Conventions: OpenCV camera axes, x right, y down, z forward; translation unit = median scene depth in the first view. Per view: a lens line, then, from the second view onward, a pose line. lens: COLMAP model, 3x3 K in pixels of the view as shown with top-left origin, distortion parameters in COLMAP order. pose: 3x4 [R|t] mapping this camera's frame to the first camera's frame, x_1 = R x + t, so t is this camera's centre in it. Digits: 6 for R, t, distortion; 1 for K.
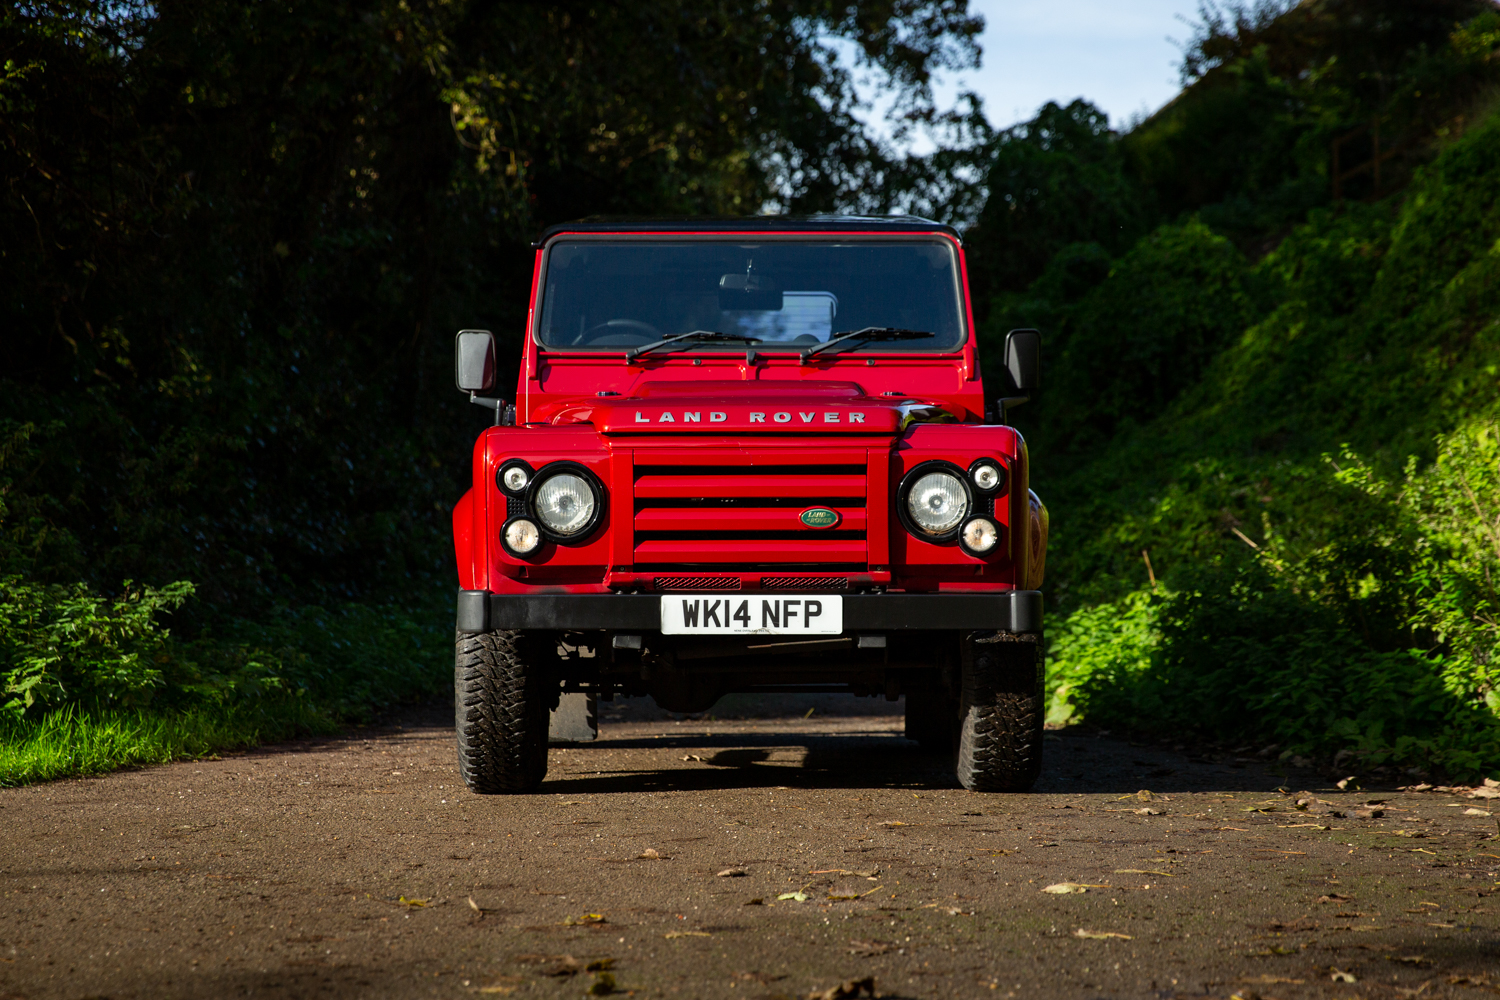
lens RADIAL K [[2919.8, 0, 755.2], [0, 2919.8, 537.7], [0, 0, 1]] dist [0.010005, -0.149411]
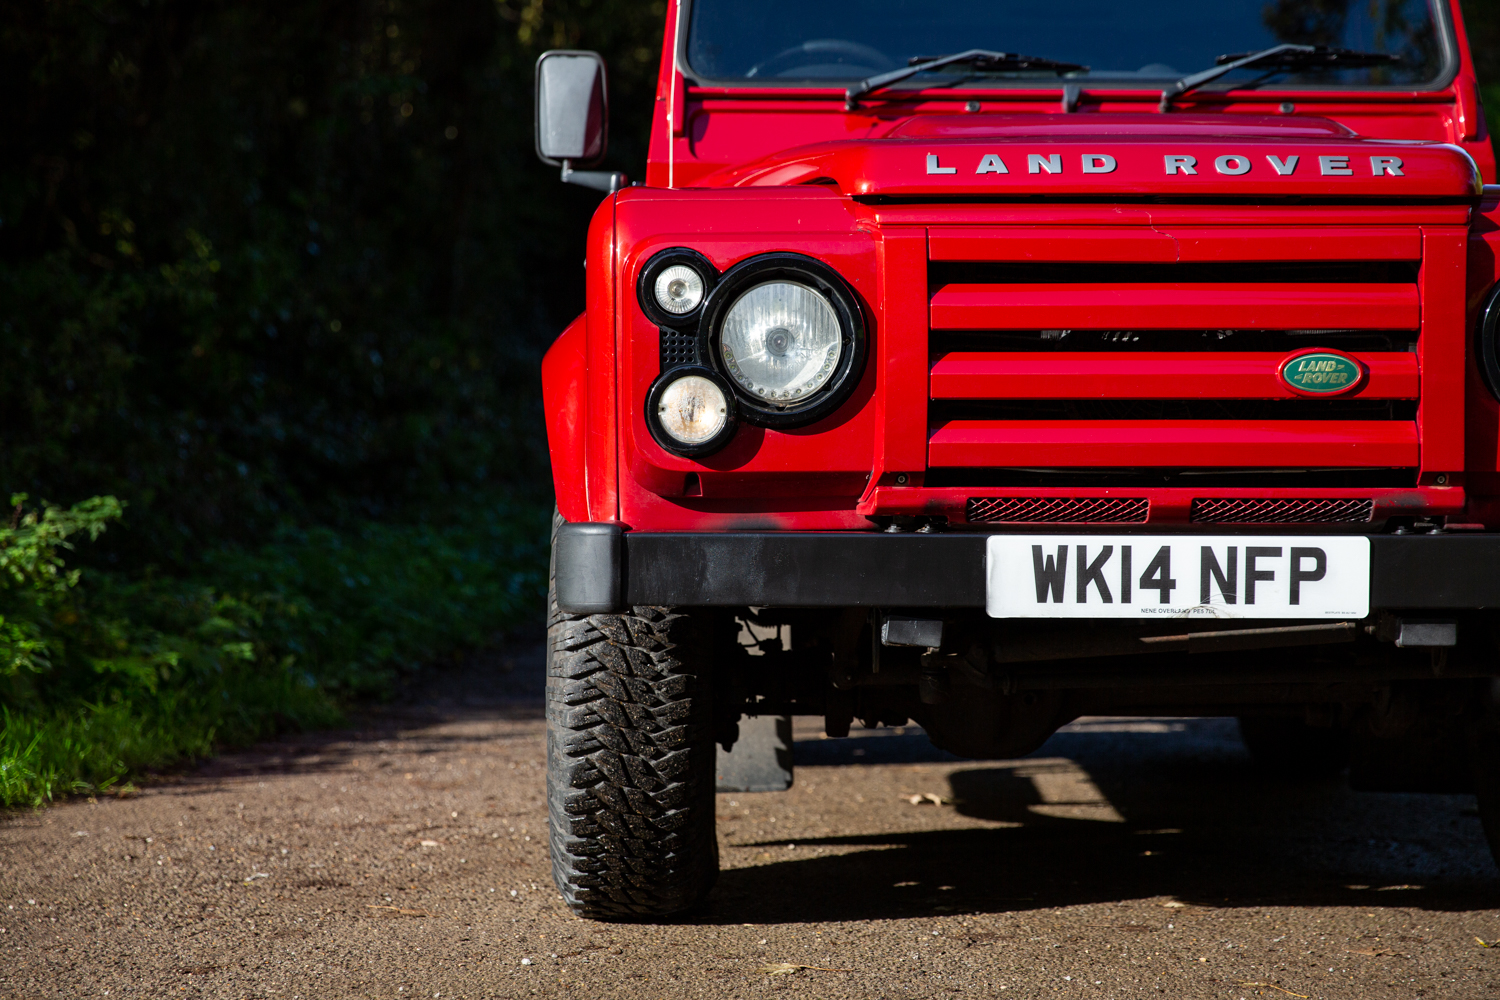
lens RADIAL K [[2755.8, 0, 750.0], [0, 2755.8, 500.0], [0, 0, 1]] dist [0.007551, -0.175515]
pose [[0.999969, 0.003464, -0.007089, -0.058260], [-0.003343, 0.999850, 0.016991, 0.005642], [0.007147, -0.016967, 0.999831, 0.477401]]
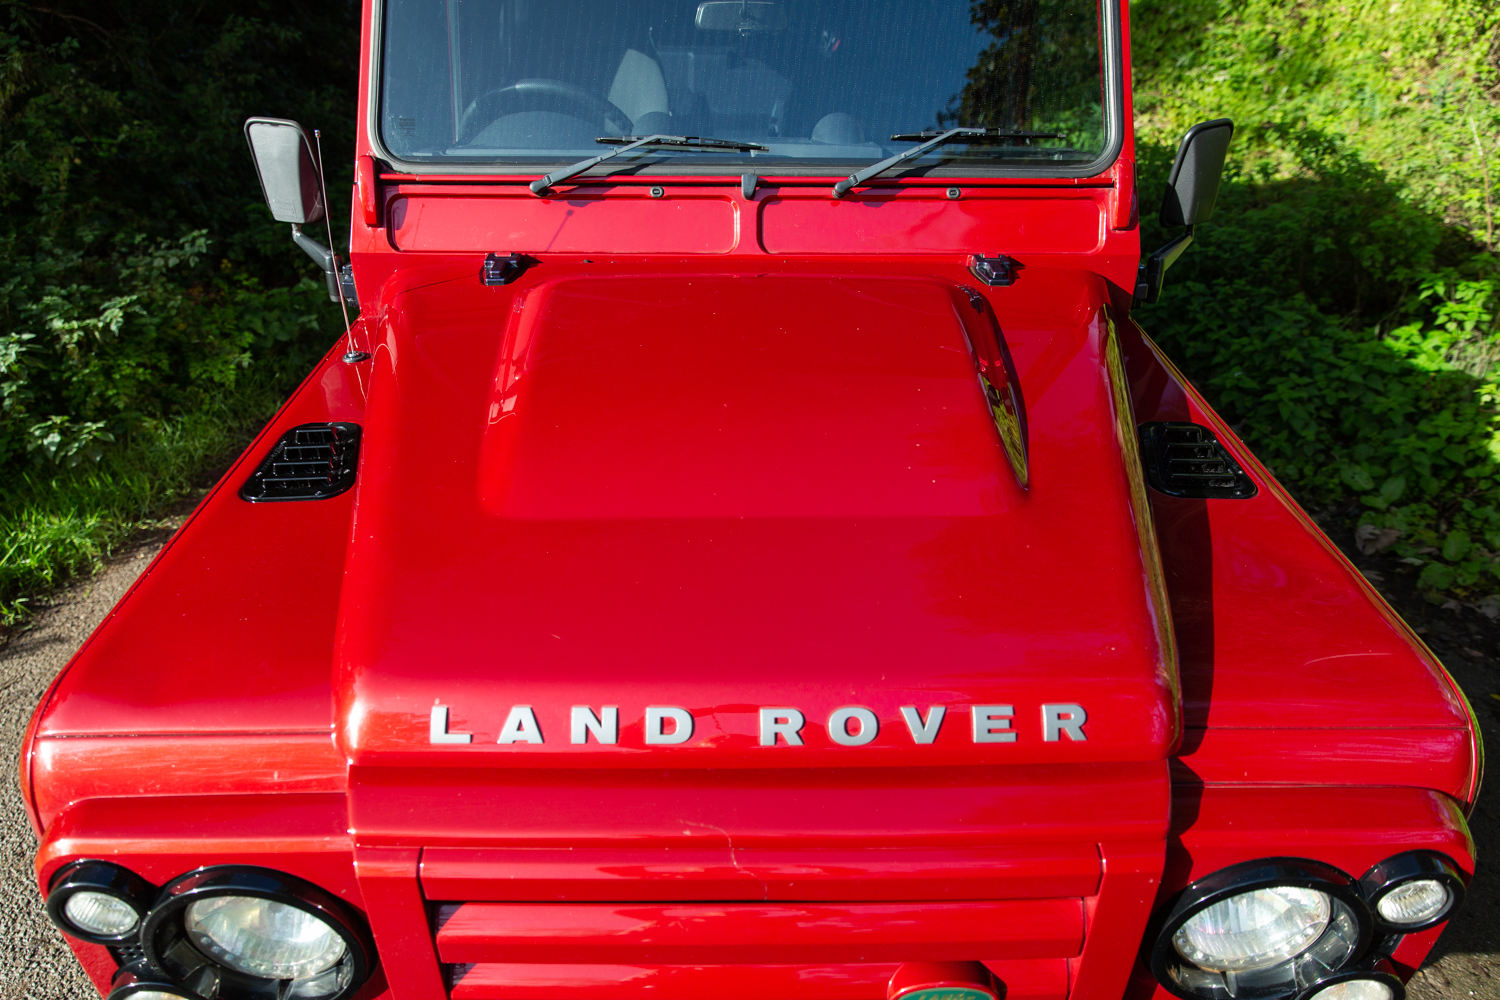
lens RADIAL K [[1002.5, 0, 750.0], [0, 1002.5, 500.0], [0, 0, 1]] dist [0.004282, 0.003997]
pose [[0.999914, -0.001129, 0.013076, -0.003915], [-0.005723, 0.859072, 0.511823, -0.109971], [-0.011811, -0.511854, 0.858991, 0.797529]]
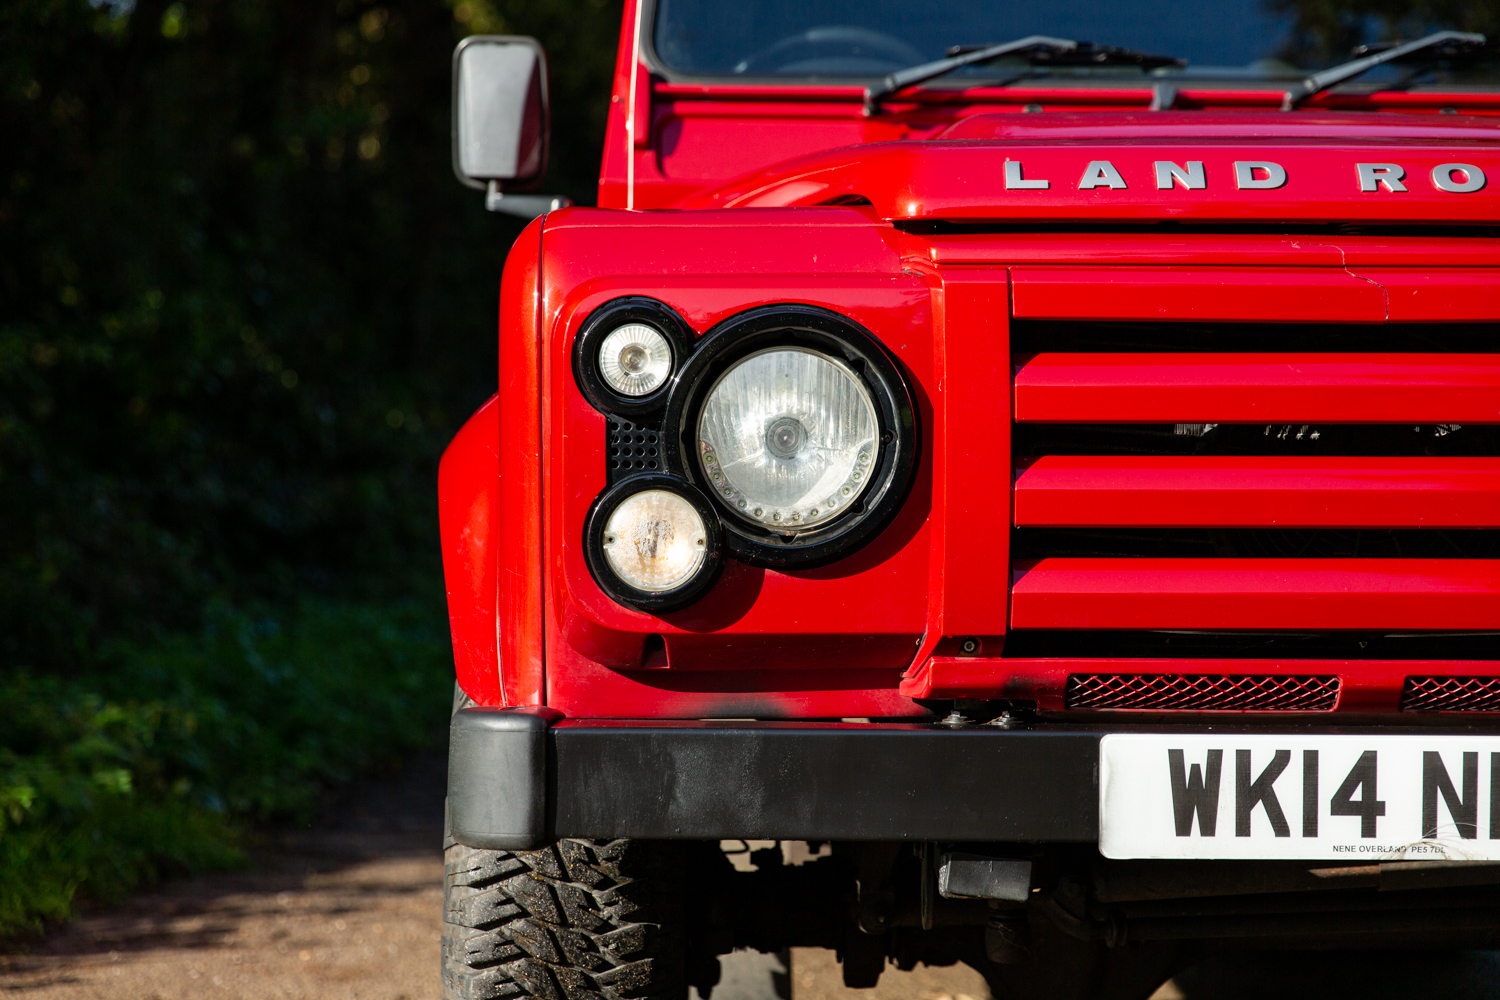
lens RADIAL K [[2755.8, 0, 750.0], [0, 2755.8, 500.0], [0, 0, 1]] dist [0.007551, -0.175515]
pose [[0.999976, 0.006542, 0.002101, -0.060859], [-0.006539, 0.999978, -0.001374, -0.004027], [-0.002110, 0.001360, 0.999997, 0.608454]]
